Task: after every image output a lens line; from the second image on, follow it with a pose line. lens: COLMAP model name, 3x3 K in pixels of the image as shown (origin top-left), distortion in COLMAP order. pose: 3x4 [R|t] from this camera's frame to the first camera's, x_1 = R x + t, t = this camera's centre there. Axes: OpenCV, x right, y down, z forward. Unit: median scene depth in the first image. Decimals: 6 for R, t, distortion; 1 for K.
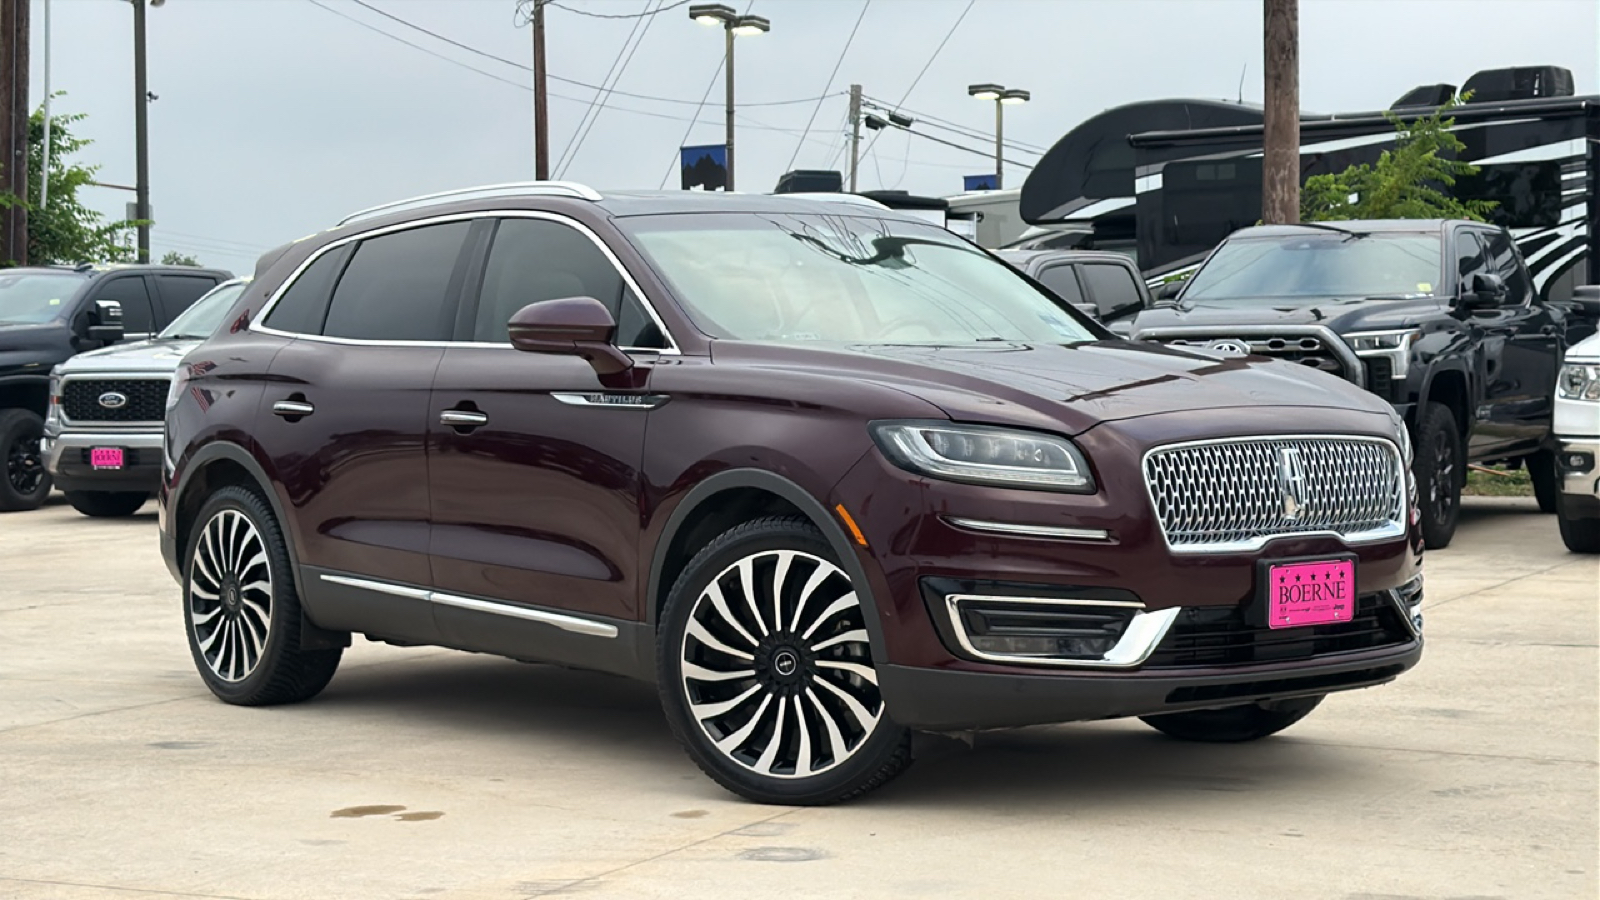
lens RADIAL K [[2705.9, 0, 800.0], [0, 2705.9, 450.0], [0, 0, 1]] dist [0.170552, -0.116611]
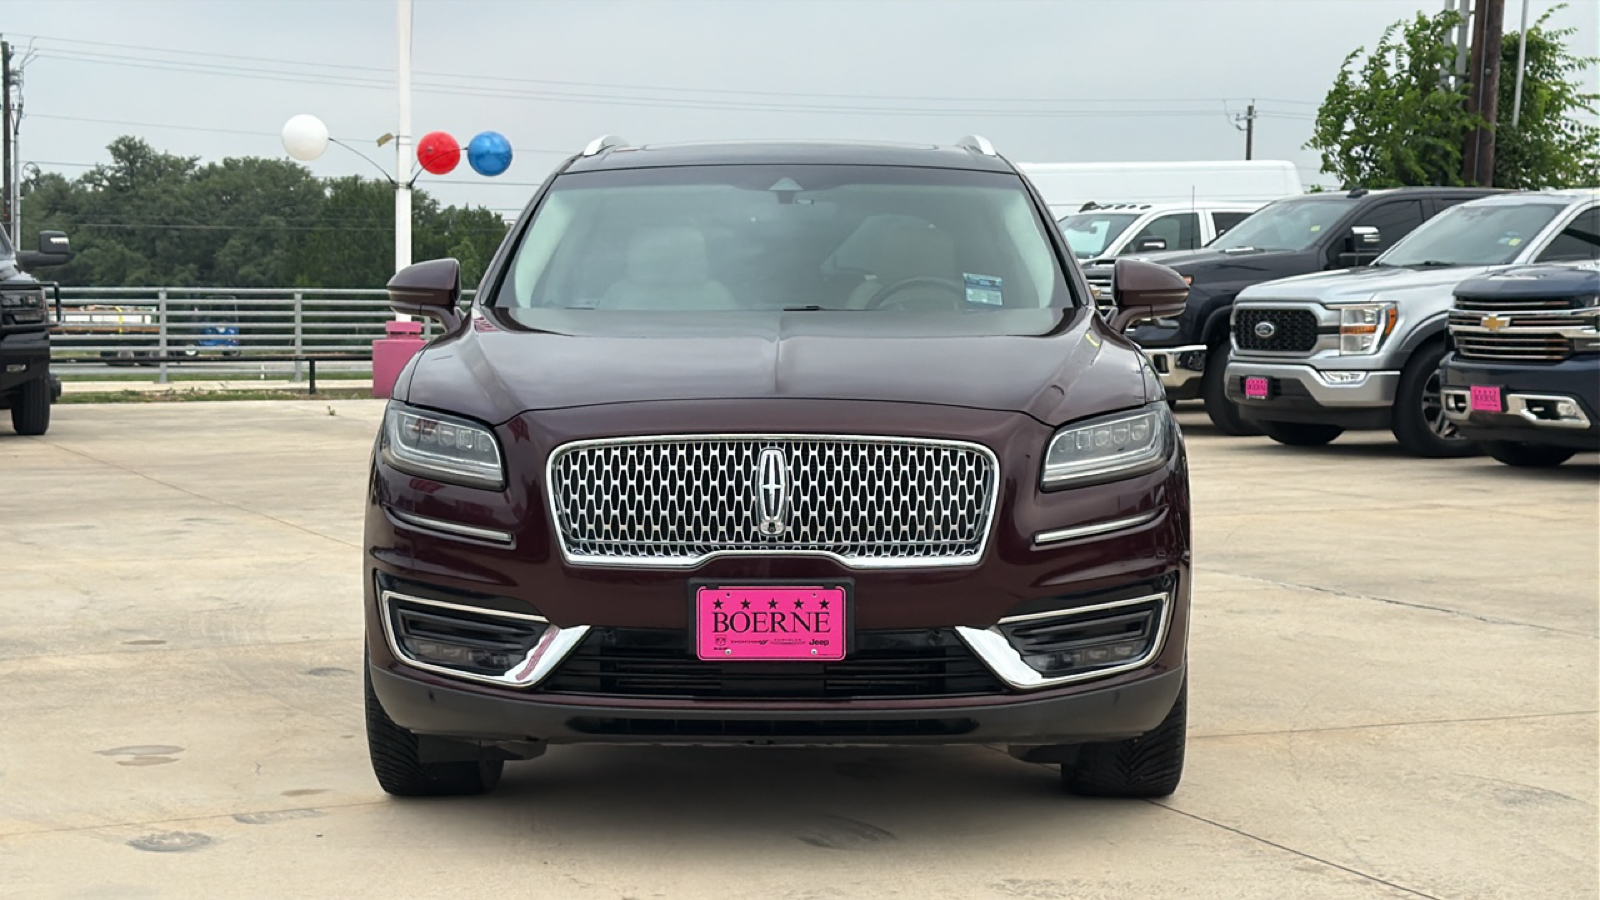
lens RADIAL K [[2705.9, 0, 800.0], [0, 2705.9, 450.0], [0, 0, 1]] dist [0.170552, -0.116611]
pose [[0.775882, 0.049733, -0.628914, 0.706133], [-0.028838, 0.998642, 0.043393, -0.036654], [0.630218, -0.015532, 0.776263, 0.352867]]
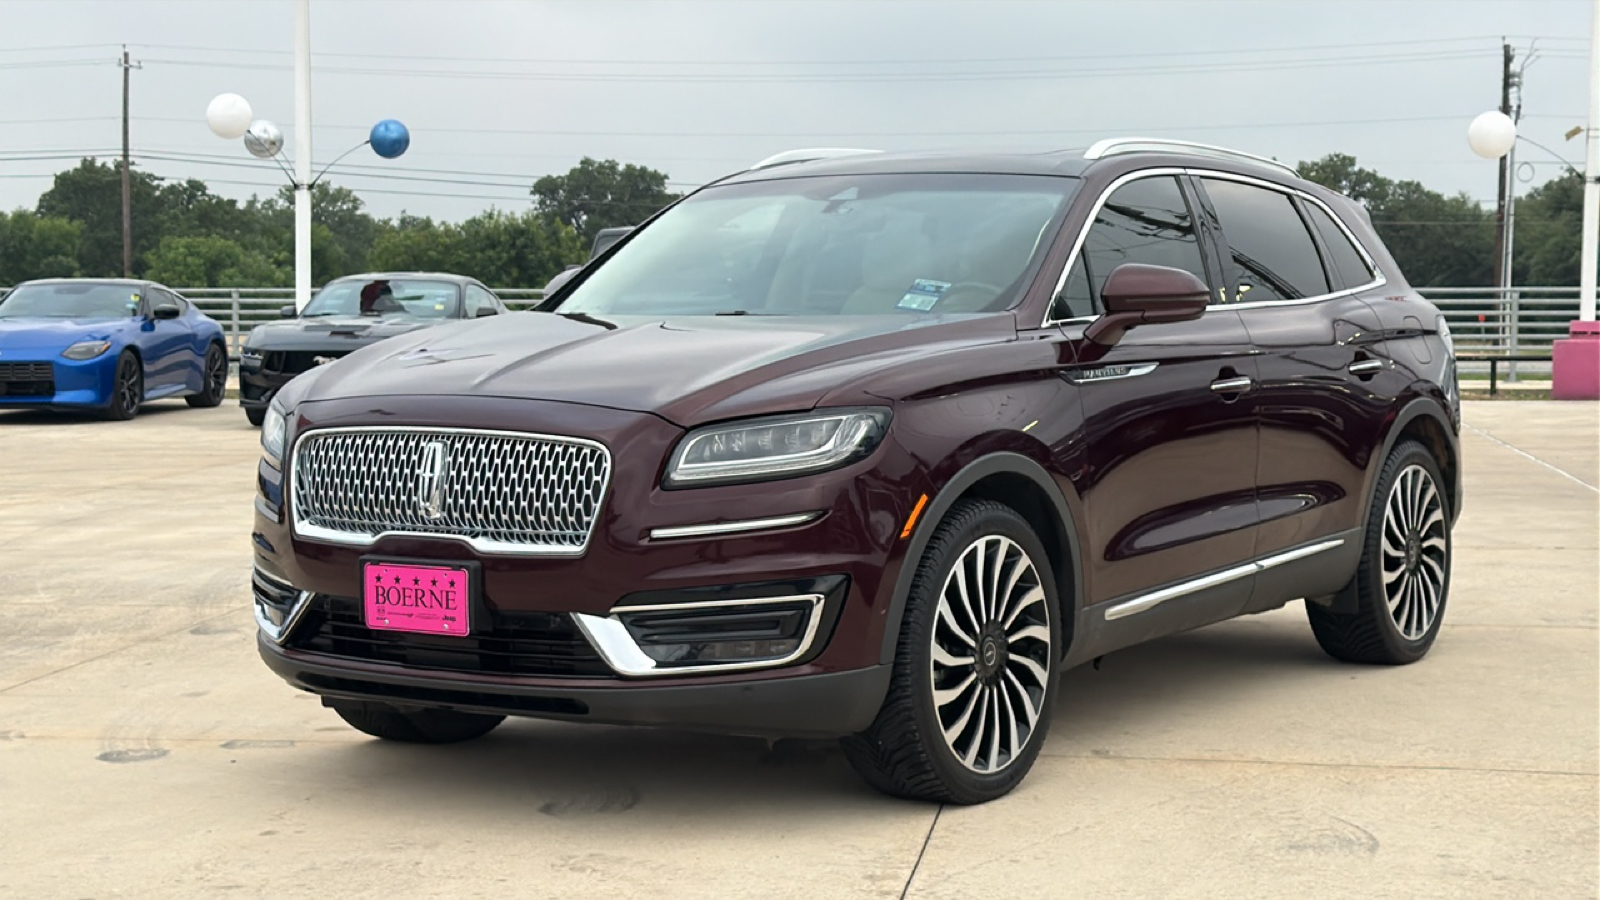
lens RADIAL K [[2705.9, 0, 800.0], [0, 2705.9, 450.0], [0, 0, 1]] dist [0.170552, -0.116611]
pose [[0.308165, 0.067604, -0.948928, 1.085422], [-0.029917, 0.997667, 0.061361, -0.057625], [0.950862, 0.009480, 0.309469, 0.824758]]
